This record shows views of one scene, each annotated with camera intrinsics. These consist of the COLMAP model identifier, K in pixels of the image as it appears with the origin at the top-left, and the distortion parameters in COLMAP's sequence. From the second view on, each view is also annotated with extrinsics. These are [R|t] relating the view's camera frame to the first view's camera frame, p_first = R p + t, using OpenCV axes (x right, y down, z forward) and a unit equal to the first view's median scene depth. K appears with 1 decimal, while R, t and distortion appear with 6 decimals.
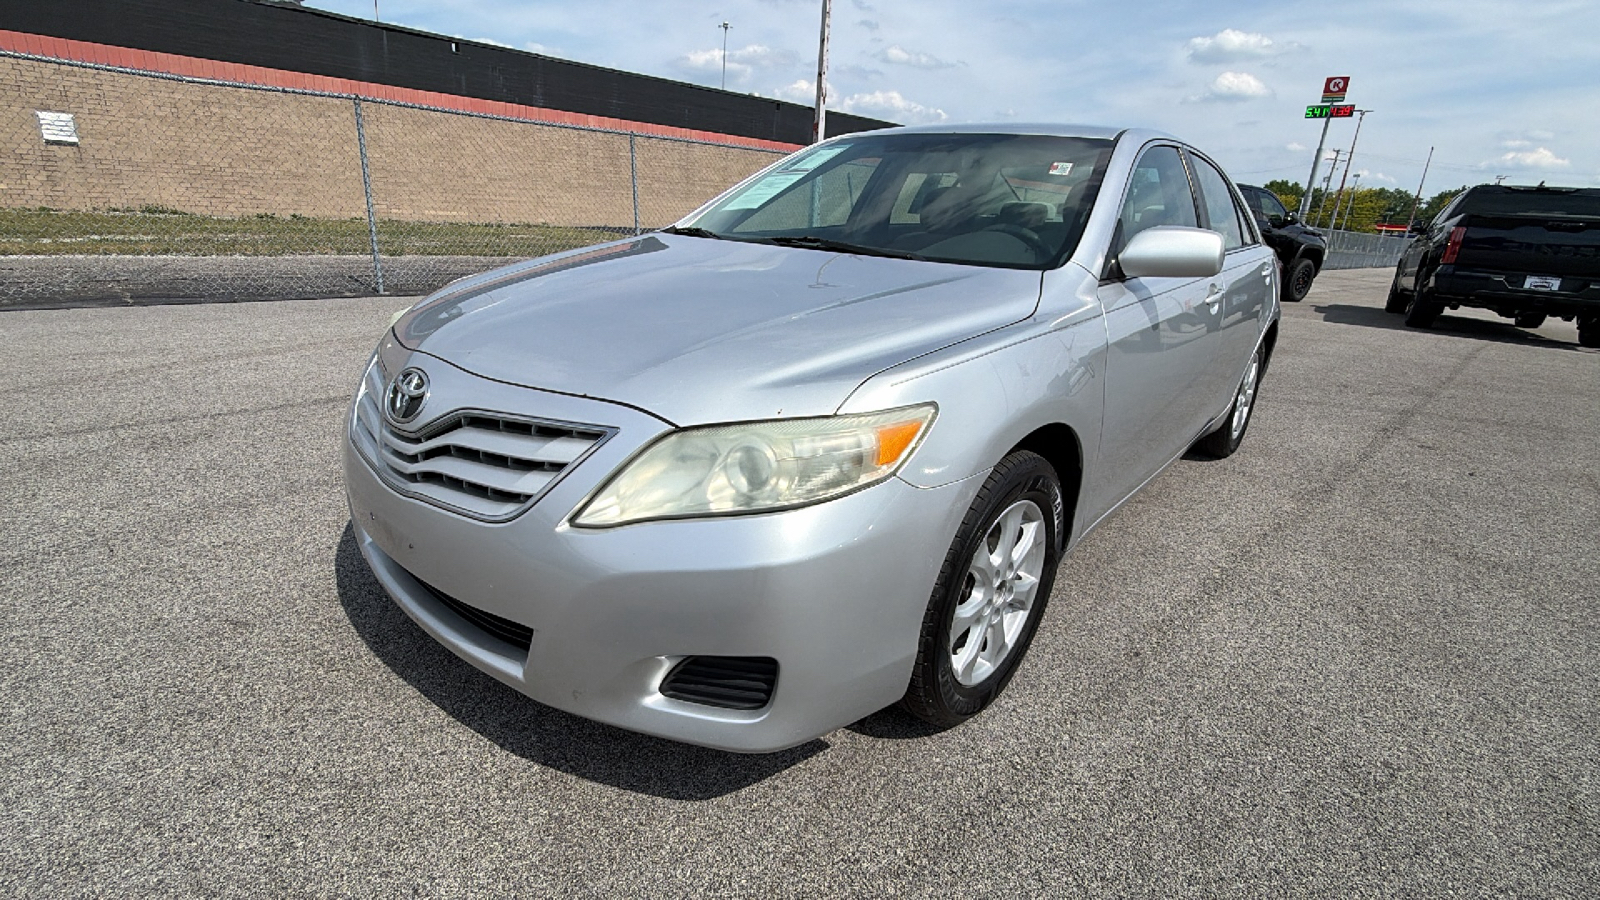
lens RADIAL K [[735.1, 0, 800.0], [0, 735.1, 450.0], [0, 0, 1]] dist [0.003173, -0.000388]
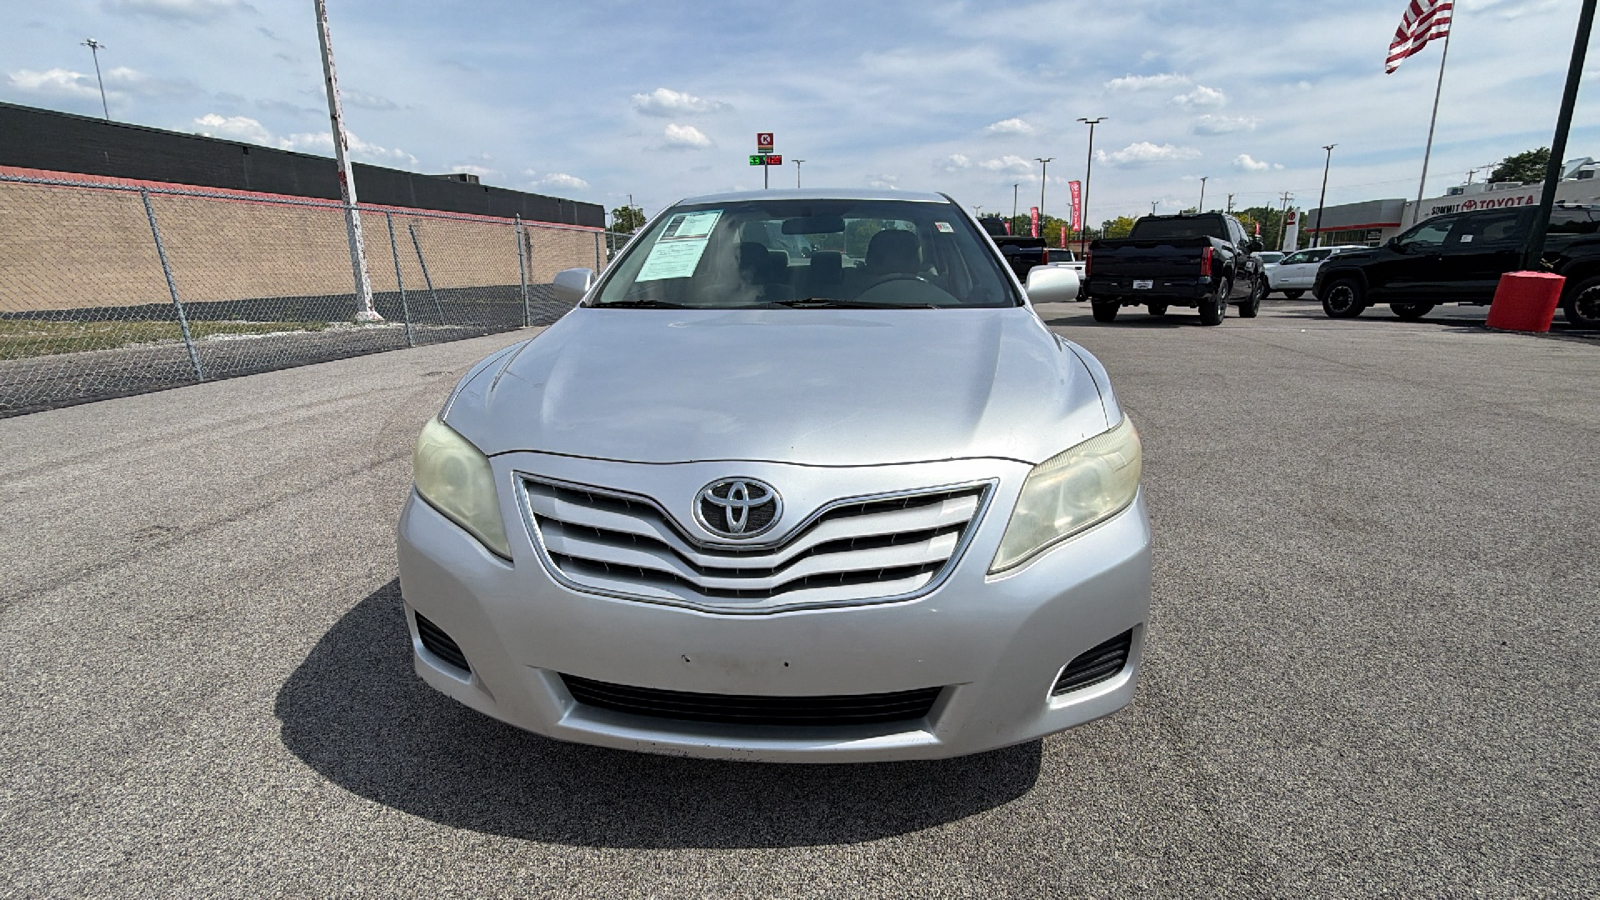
lens RADIAL K [[741.8, 0, 798.5], [0, 741.8, 443.7], [0, 0, 1]] dist [0.000957, -0.000028]
pose [[0.804441, -0.204592, 0.557689, -0.170063], [0.238525, 0.971060, 0.012178, -0.025716], [-0.544041, 0.123226, 0.829961, 0.031129]]
